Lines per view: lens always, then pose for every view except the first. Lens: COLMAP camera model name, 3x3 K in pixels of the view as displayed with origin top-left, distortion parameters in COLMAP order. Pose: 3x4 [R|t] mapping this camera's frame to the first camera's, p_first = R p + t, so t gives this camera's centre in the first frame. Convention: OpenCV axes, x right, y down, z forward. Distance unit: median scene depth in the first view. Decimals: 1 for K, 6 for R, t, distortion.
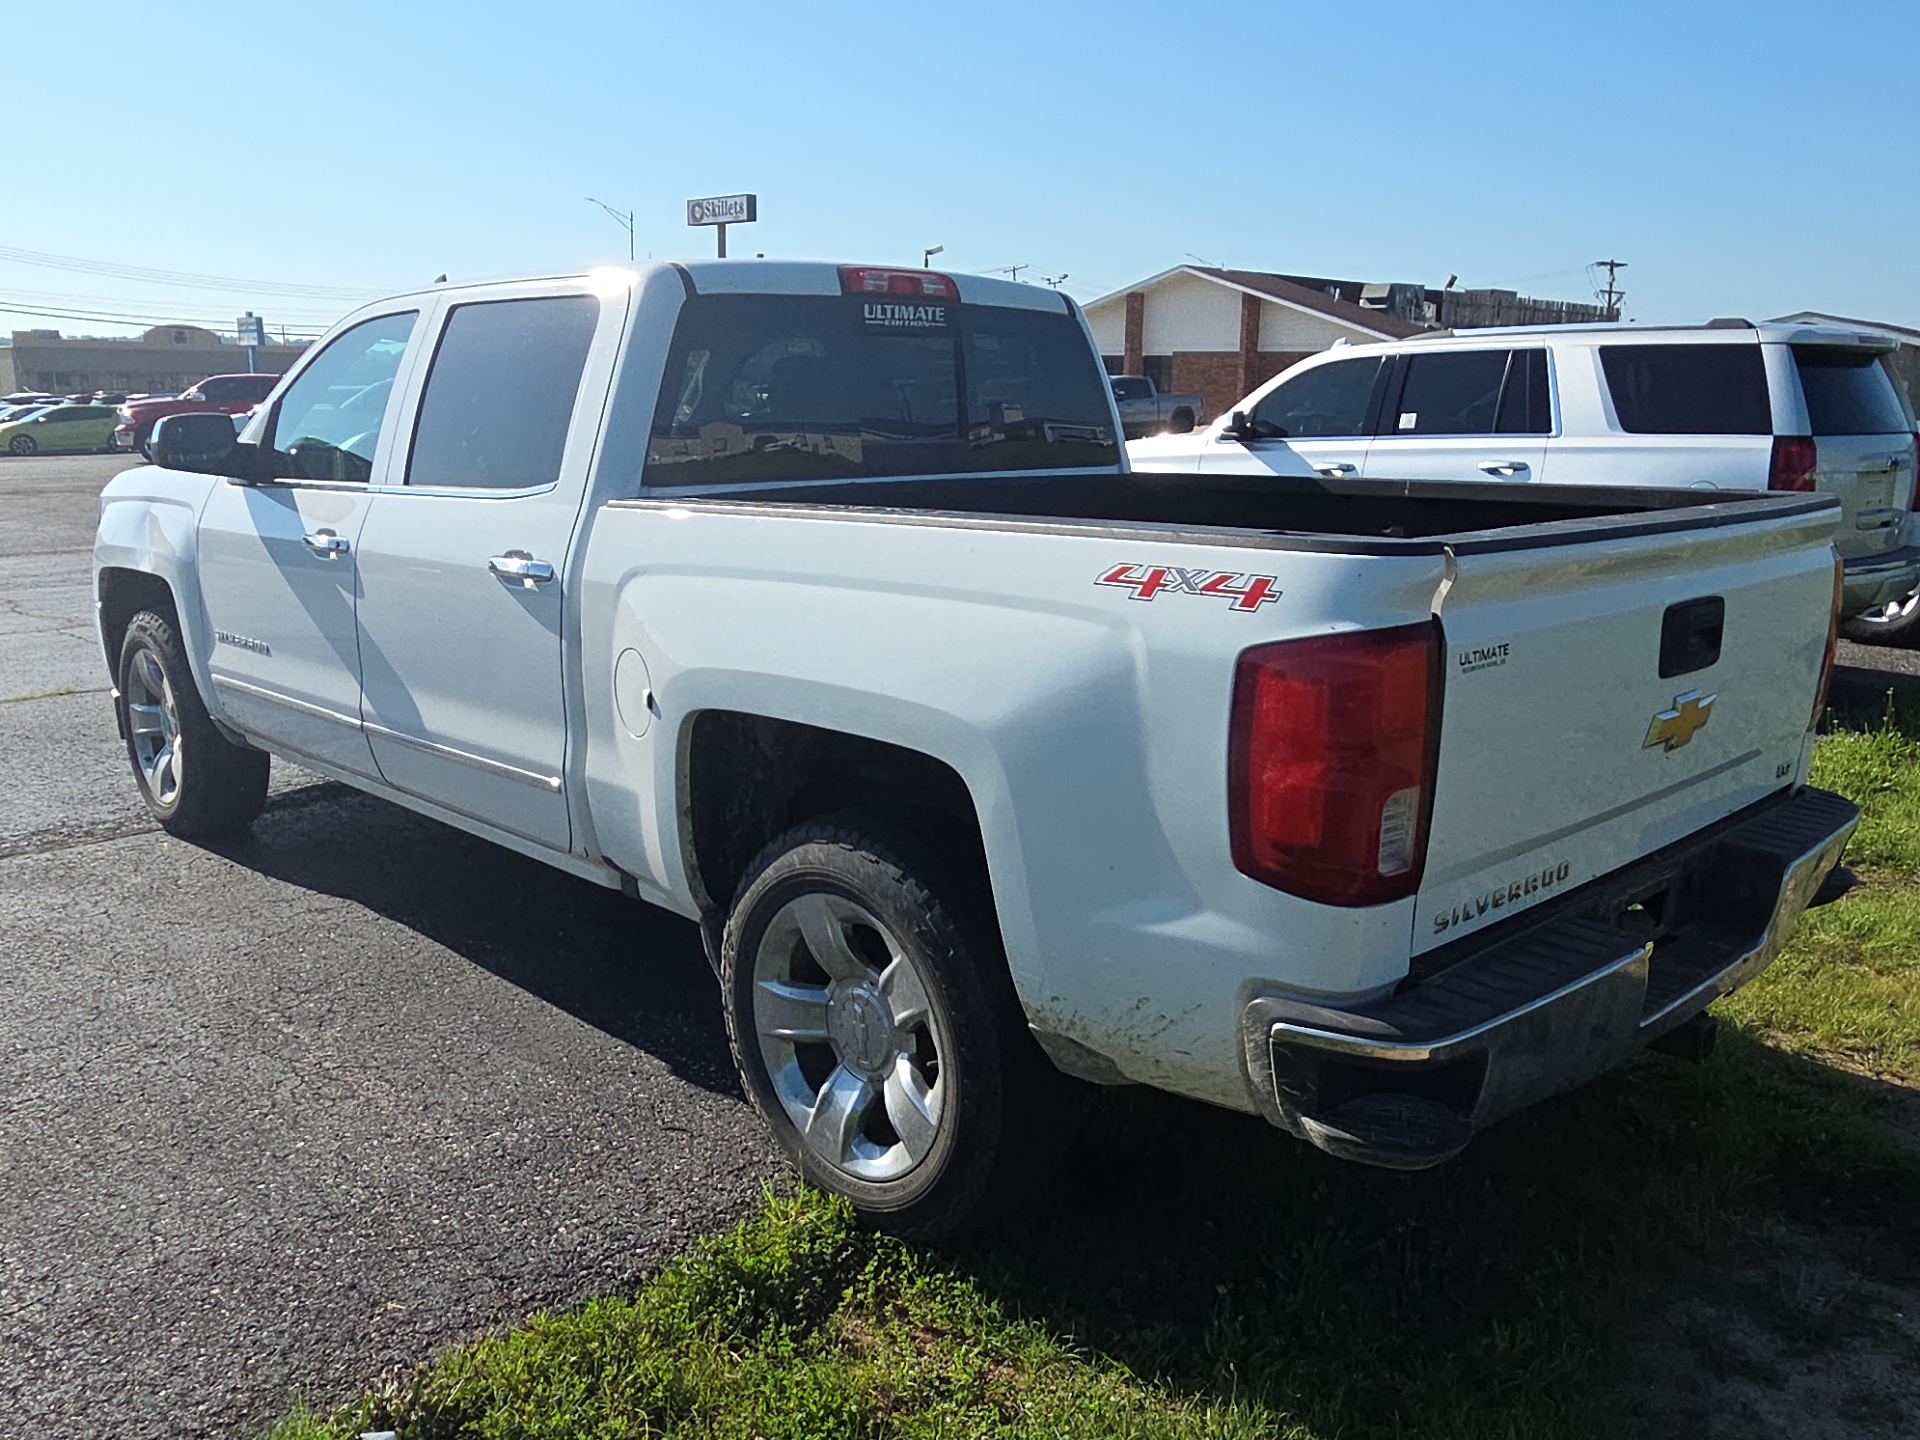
lens RADIAL K [[1570.9, 0, 960.0], [0, 1570.9, 720.0], [0, 0, 1]] dist [0.009082, -0.008072]
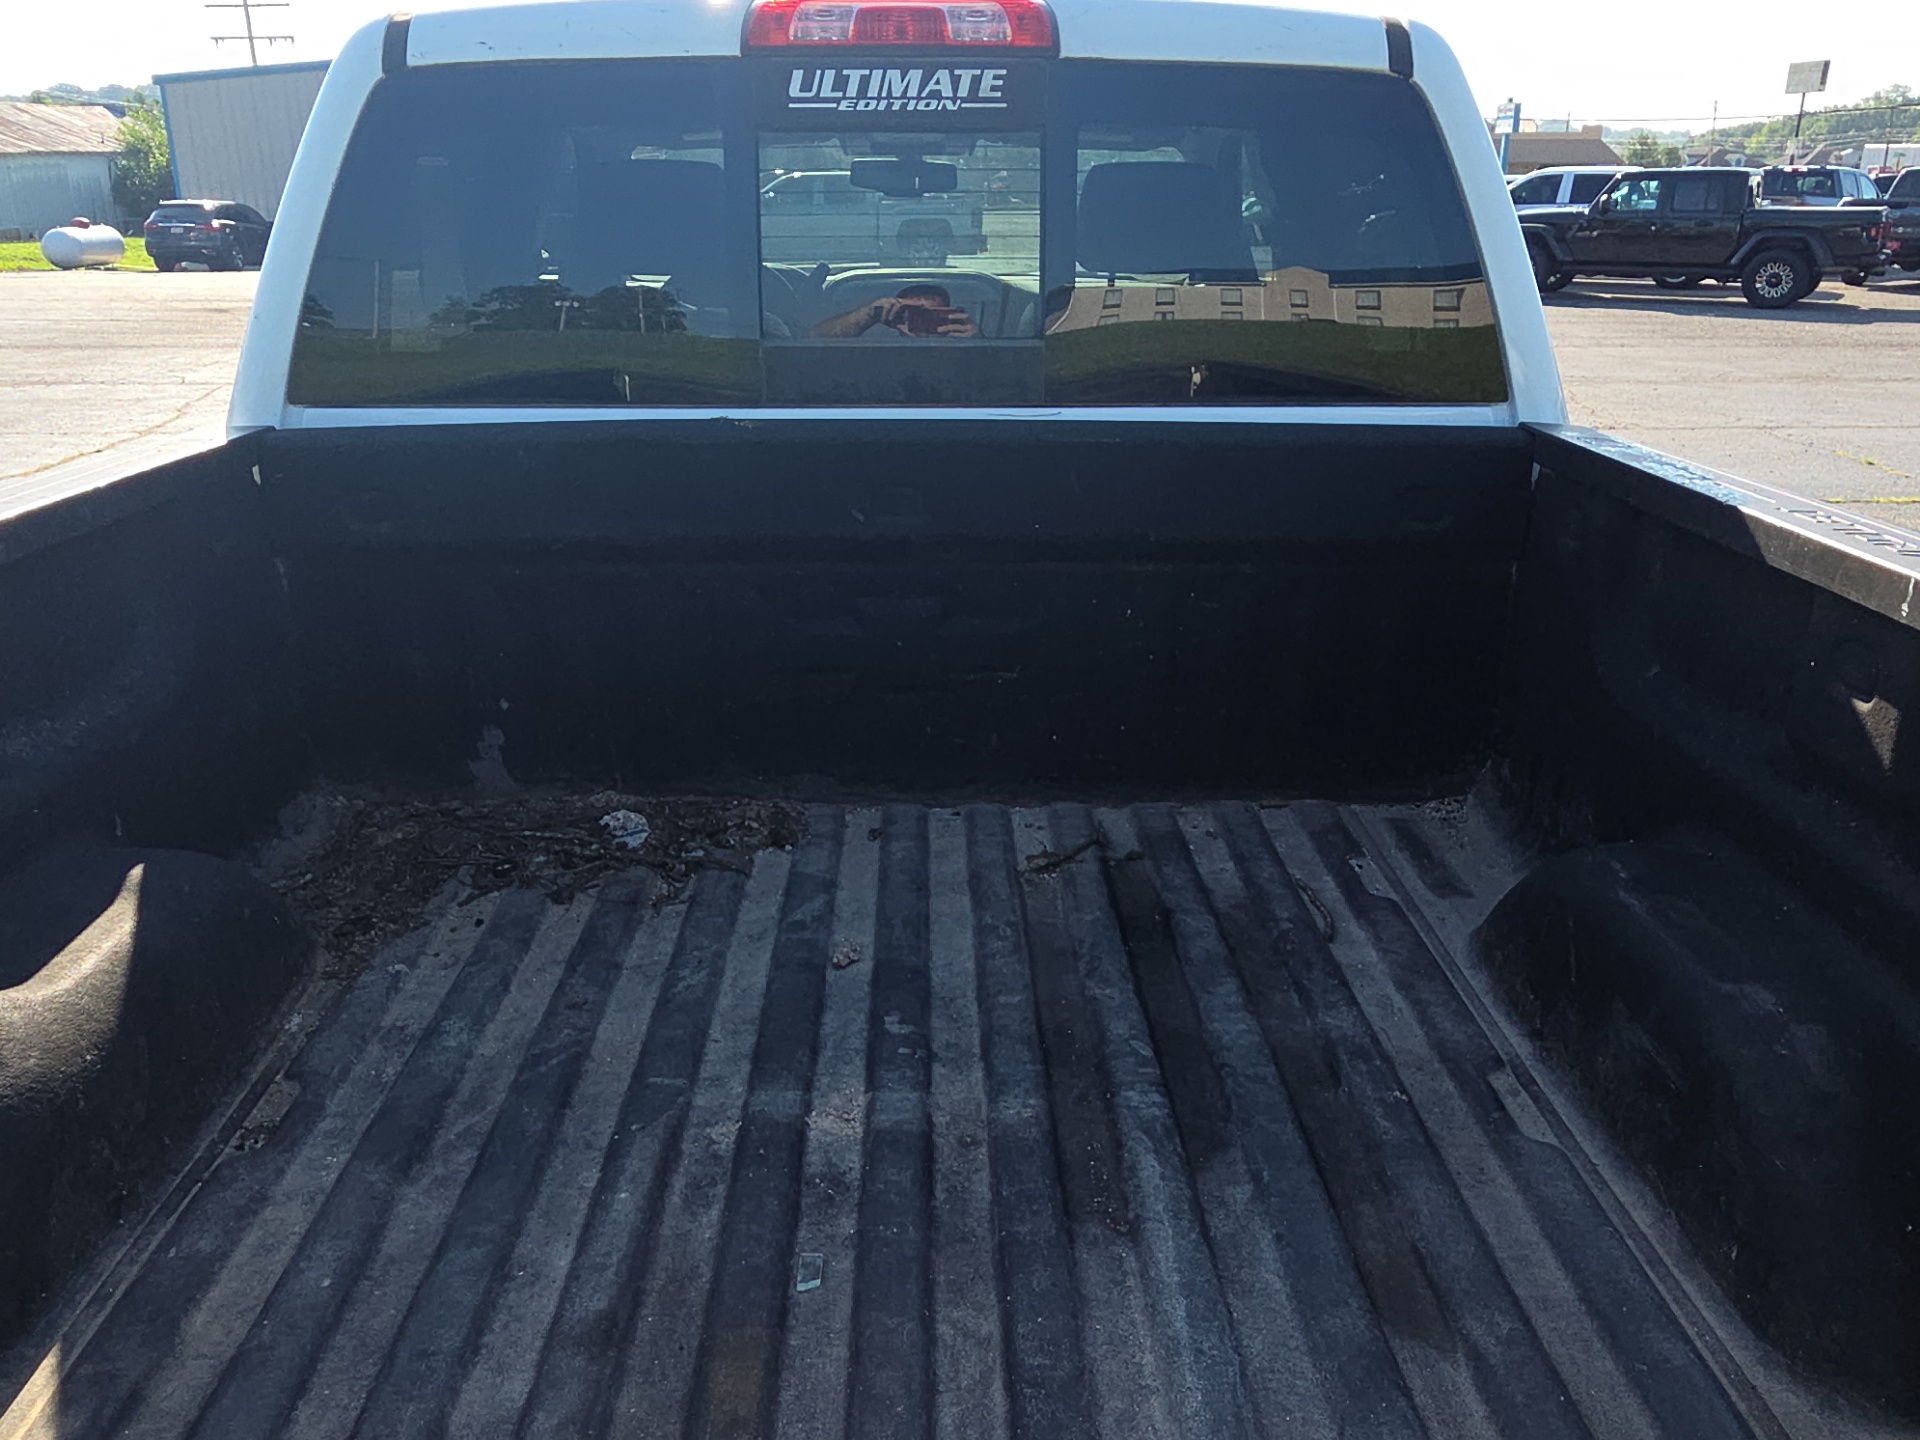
lens RADIAL K [[1570.9, 0, 960.0], [0, 1570.9, 720.0], [0, 0, 1]] dist [0.009082, -0.008072]
pose [[0.732738, 0.221561, -0.643433, 0.352647], [-0.139854, 0.974360, 0.176248, -0.151931], [0.665985, -0.039156, 0.744937, 0.629650]]
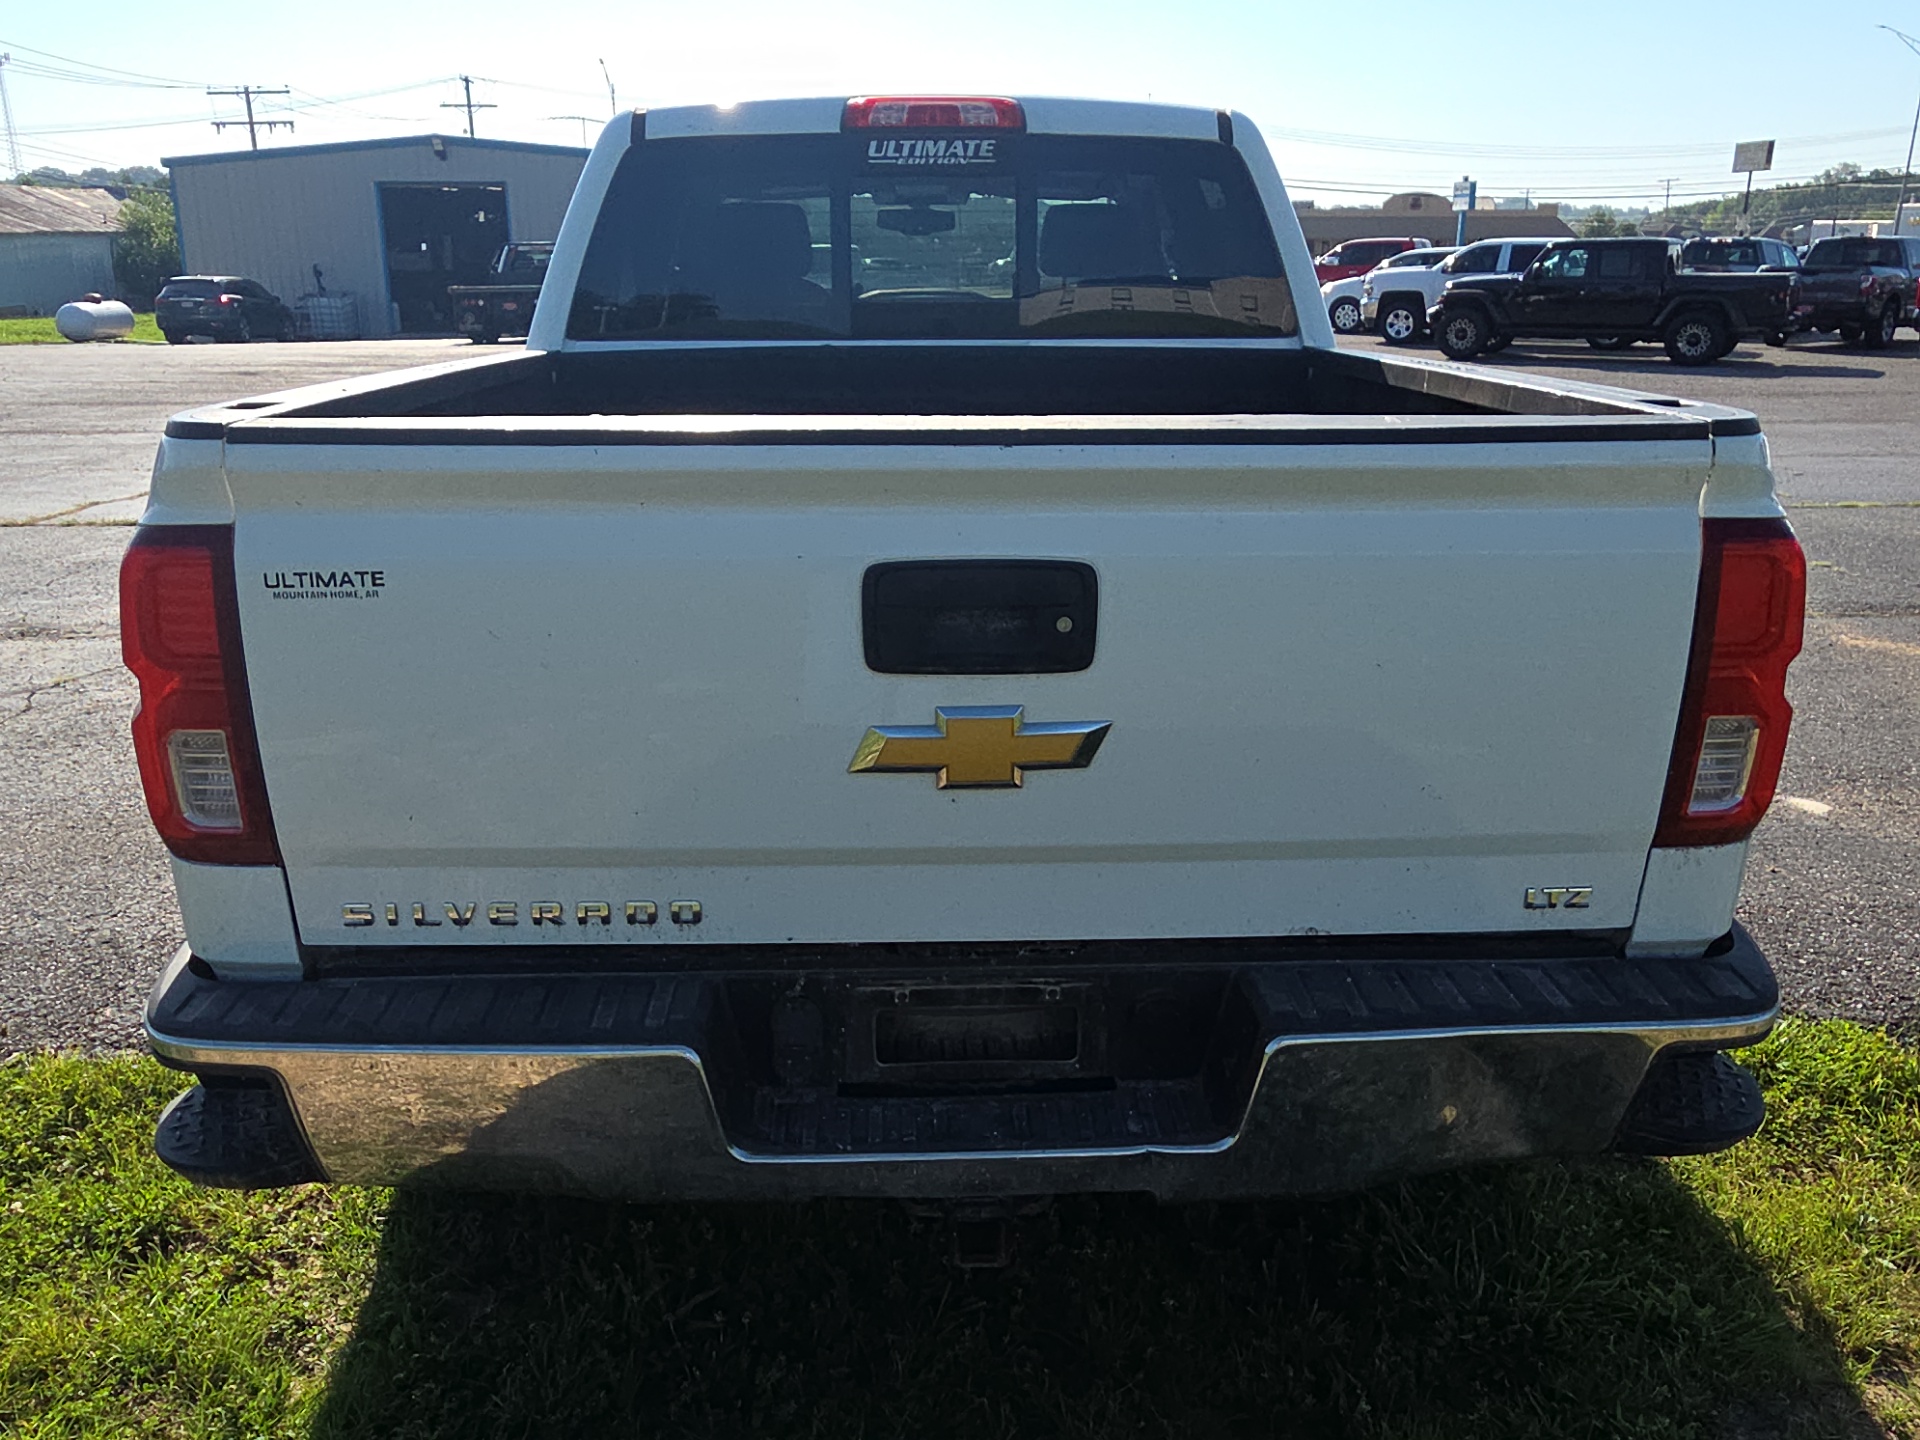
lens RADIAL K [[1570.9, 0, 960.0], [0, 1570.9, 720.0], [0, 0, 1]] dist [0.009082, -0.008072]
pose [[0.743307, 0.186171, -0.642523, 0.594871], [-0.133826, 0.982461, 0.129851, -0.064270], [0.655428, -0.010533, 0.755184, 0.352509]]
